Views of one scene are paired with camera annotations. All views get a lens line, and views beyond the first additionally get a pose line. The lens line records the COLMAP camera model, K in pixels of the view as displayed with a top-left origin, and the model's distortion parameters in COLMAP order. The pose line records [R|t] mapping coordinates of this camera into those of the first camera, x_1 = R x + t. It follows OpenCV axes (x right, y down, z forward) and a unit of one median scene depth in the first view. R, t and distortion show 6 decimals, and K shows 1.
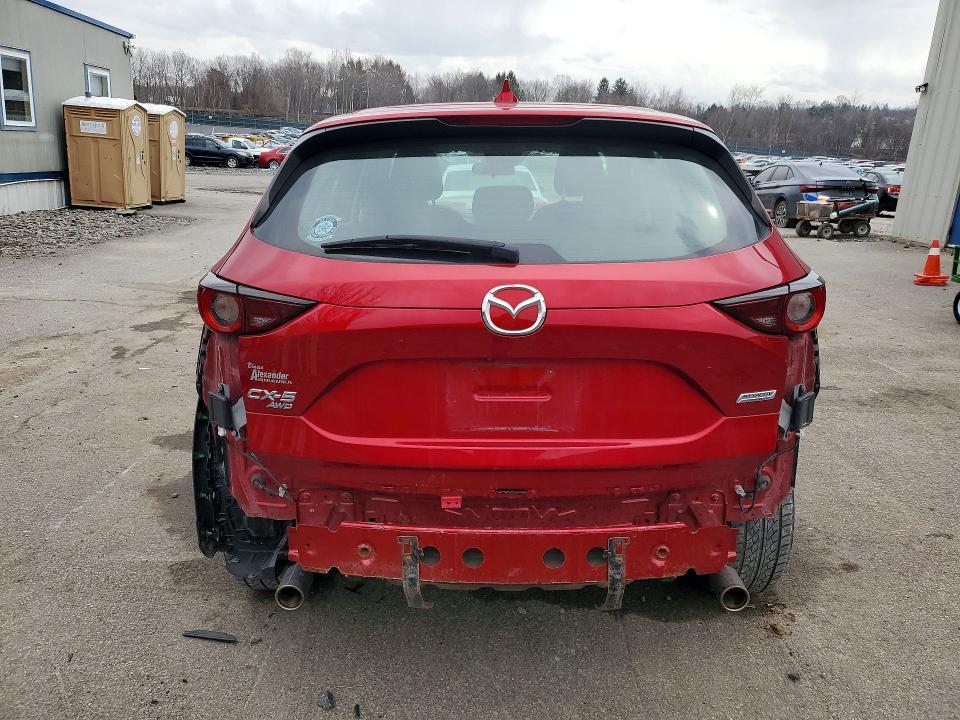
lens RADIAL K [[743.4, 0, 480.0], [0, 743.4, 360.0], [0, 0, 1]] dist [-0.001154, 0.004988]
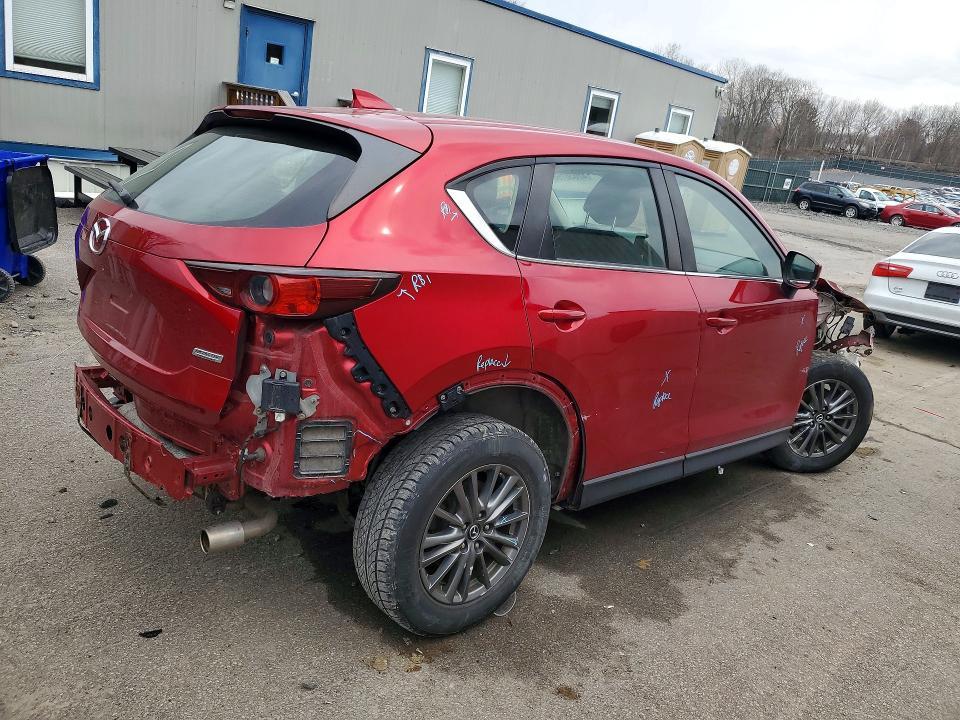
lens RADIAL K [[743.4, 0, 480.0], [0, 743.4, 360.0], [0, 0, 1]] dist [-0.001154, 0.004988]
pose [[0.671824, 0.256207, -0.694990, 0.150671], [-0.295599, 0.953057, 0.065597, -0.014620], [0.679172, 0.161368, 0.716021, 0.051341]]
